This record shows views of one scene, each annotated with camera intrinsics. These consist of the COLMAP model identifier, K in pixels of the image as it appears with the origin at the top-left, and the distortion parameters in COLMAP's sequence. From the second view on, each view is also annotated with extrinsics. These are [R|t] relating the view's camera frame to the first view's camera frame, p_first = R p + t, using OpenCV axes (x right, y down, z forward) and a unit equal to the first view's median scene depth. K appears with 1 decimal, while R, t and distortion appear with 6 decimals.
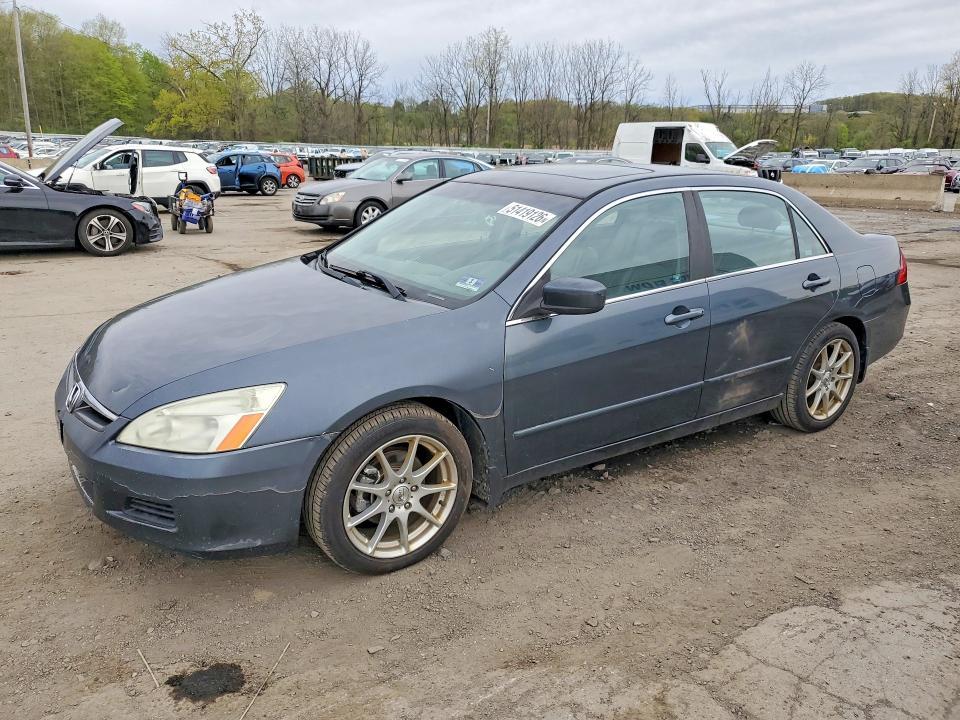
lens RADIAL K [[746.6, 0, 478.0], [0, 746.6, 355.1], [0, 0, 1]] dist [0.003280, 0.027663]
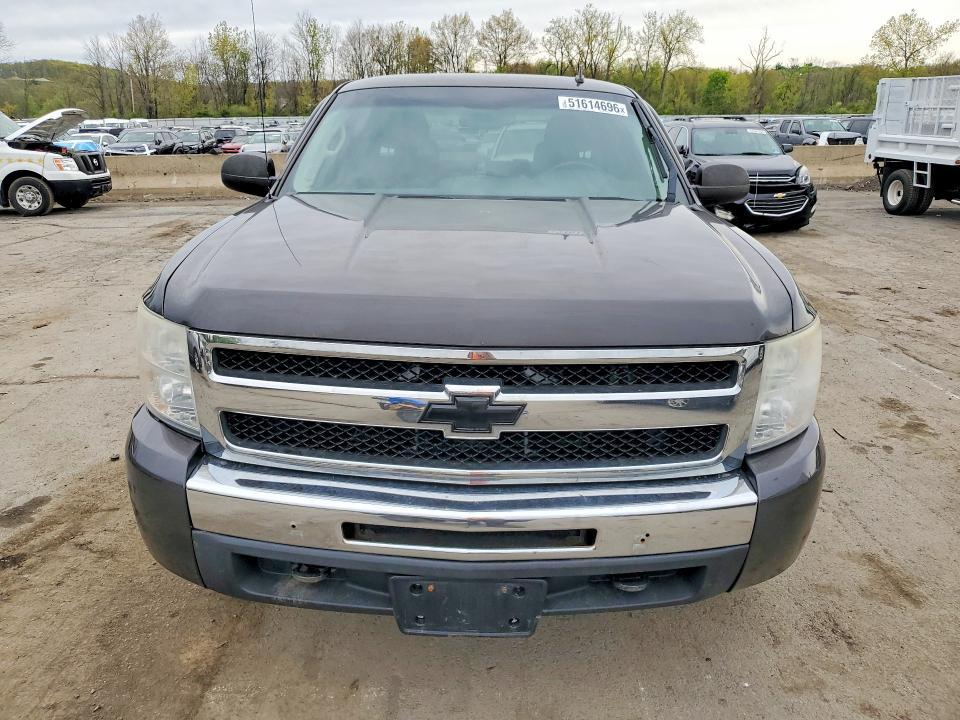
lens RADIAL K [[746.6, 0, 478.9], [0, 746.6, 357.0], [0, 0, 1]] dist [0.003280, 0.027663]
pose [[0.578396, -0.260599, 0.773011, 0.031997], [0.229824, 0.961273, 0.152103, -0.094402], [-0.782712, 0.089681, 0.615888, 0.328551]]
